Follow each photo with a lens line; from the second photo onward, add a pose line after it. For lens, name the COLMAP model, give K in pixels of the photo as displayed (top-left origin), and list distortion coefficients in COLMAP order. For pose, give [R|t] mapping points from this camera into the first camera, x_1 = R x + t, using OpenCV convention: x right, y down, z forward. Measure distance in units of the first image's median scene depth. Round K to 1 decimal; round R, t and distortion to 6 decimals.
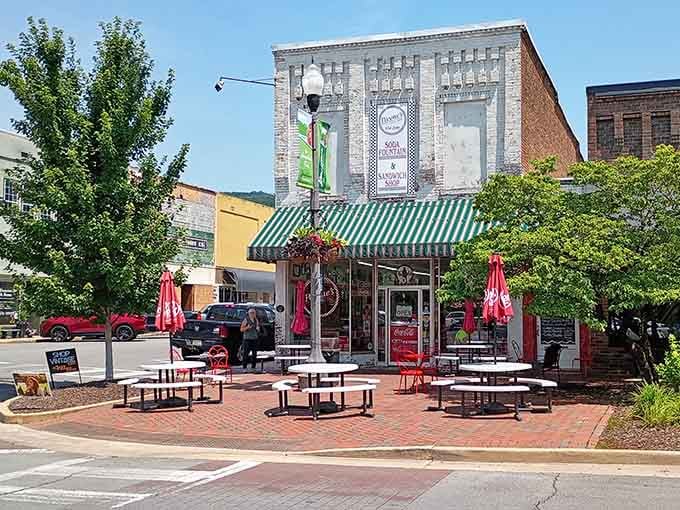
lens RADIAL K [[883.6, 0, 340.0], [0, 883.6, 255.0], [0, 0, 1]] dist [-0.001862, -0.001409]
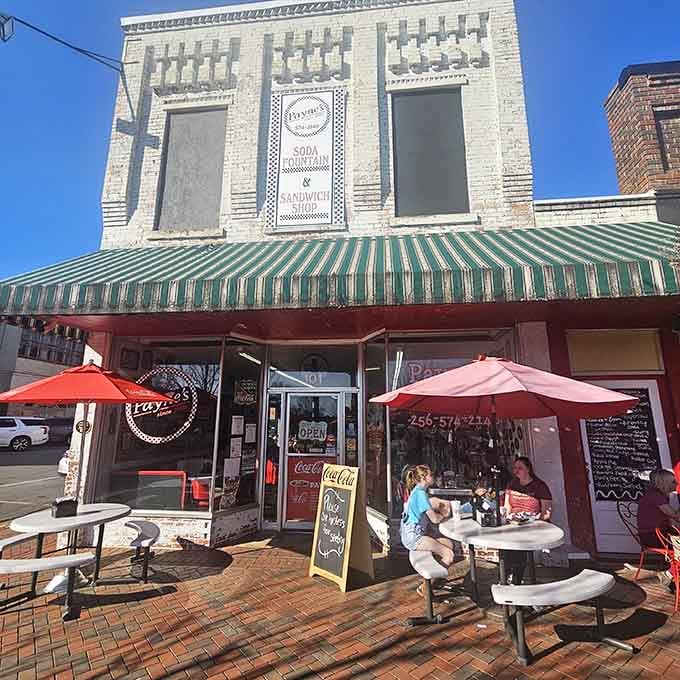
lens RADIAL K [[383.7, 0, 340.0], [0, 383.7, 340.0], [0, 0, 1]] dist [0.000016, -0.000006]
pose [[0.967035, 0.055992, 0.248410, 0.023447], [-0.019907, 0.989163, -0.145463, 0.041495], [-0.253863, 0.135723, 0.957671, 0.758682]]
